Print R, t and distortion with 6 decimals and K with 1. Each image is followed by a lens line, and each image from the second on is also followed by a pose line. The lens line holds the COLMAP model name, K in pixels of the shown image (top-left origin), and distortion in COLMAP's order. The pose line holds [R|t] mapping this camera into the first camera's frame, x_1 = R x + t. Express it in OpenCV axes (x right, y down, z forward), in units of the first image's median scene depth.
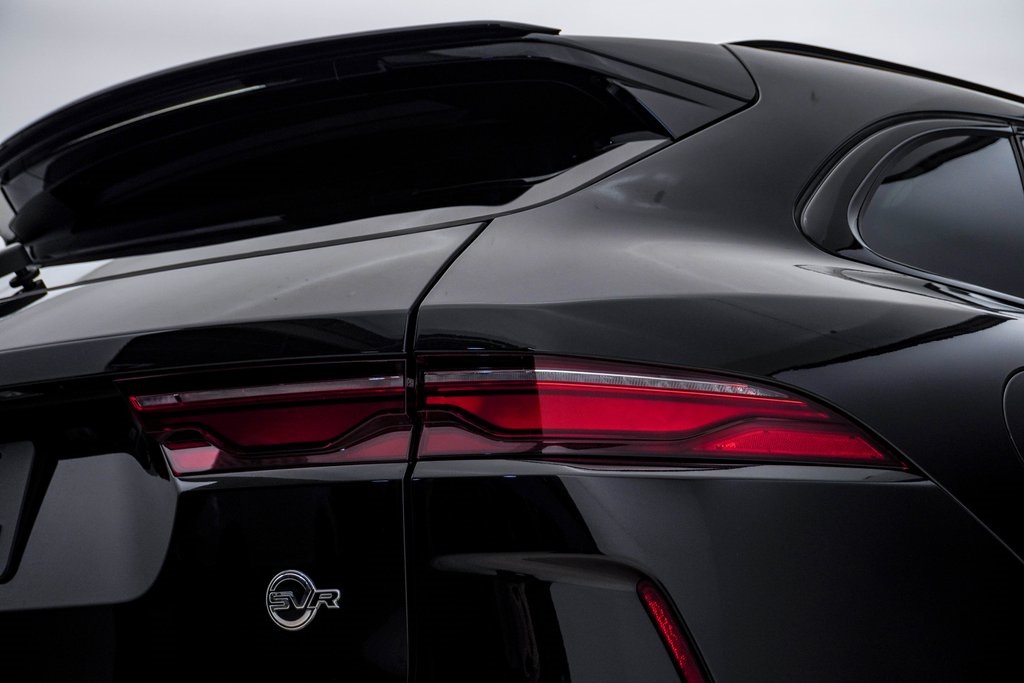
lens RADIAL K [[1917.9, 0, 514.8], [0, 1917.9, 343.8], [0, 0, 1]] dist [0.055518, 0.000000]
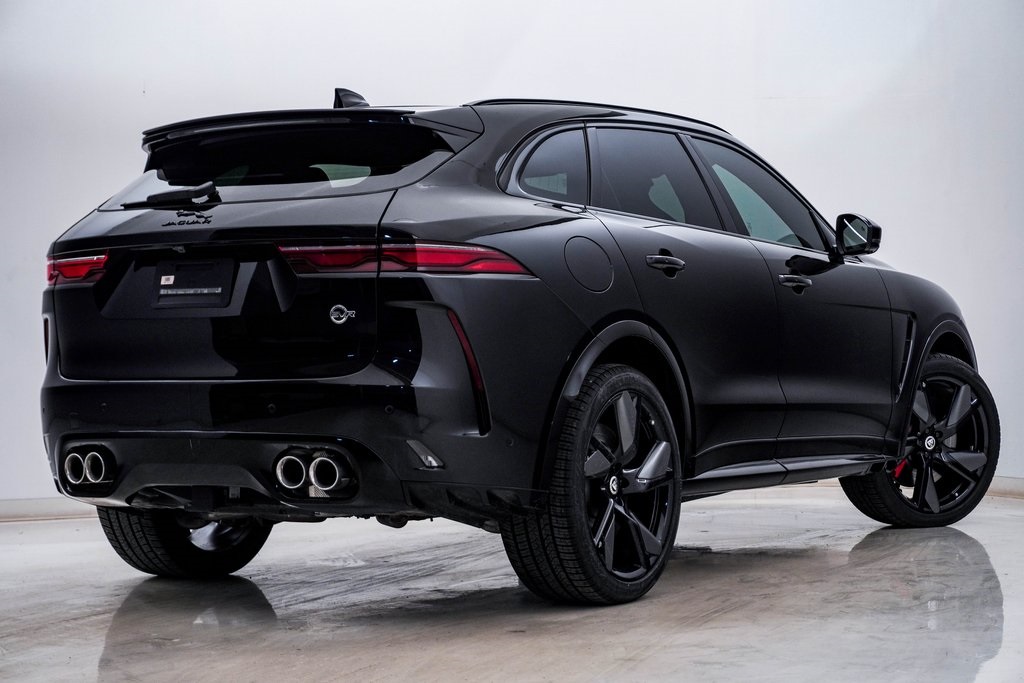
lens RADIAL K [[2147.3, 0, 497.4], [0, 2147.3, 345.7], [0, 0, 1]] dist [0.037096, 0.000000]
pose [[0.986816, 0.010984, 0.161473, -0.432220], [-0.033656, 0.989811, 0.138353, -0.318174], [-0.158308, -0.141963, 0.977131, -2.540841]]
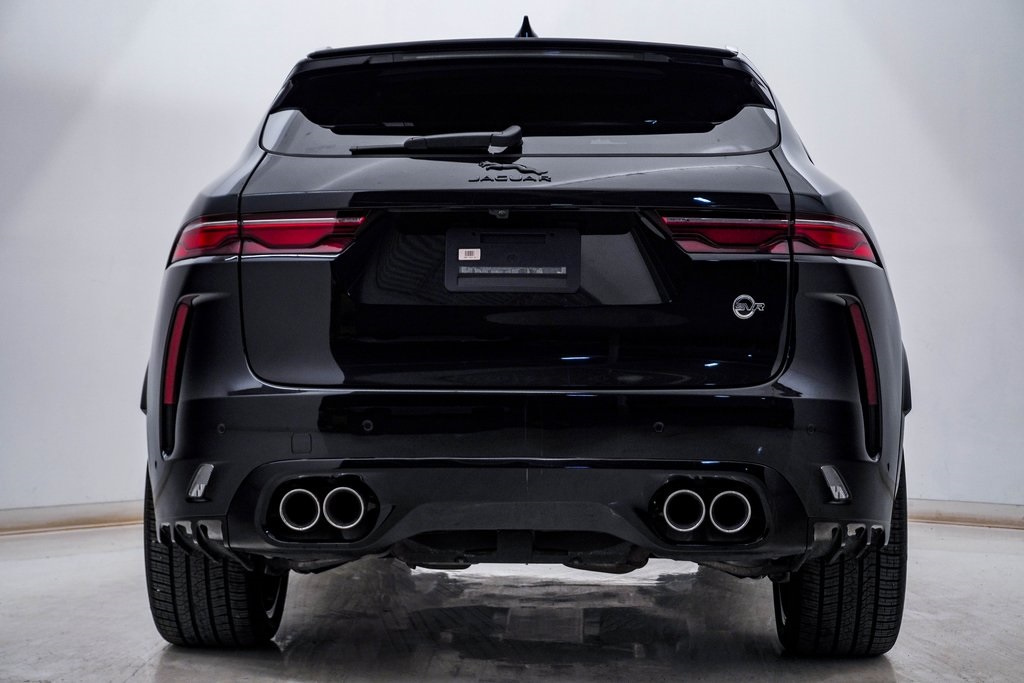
lens RADIAL K [[2147.3, 0, 559.4], [0, 2147.3, 370.4], [0, 0, 1]] dist [0.037096, 0.000000]
pose [[0.757427, 0.018634, 0.652654, -2.119687], [-0.114932, 0.987789, 0.105180, -0.050981], [-0.642724, -0.154677, 0.750320, -0.954129]]
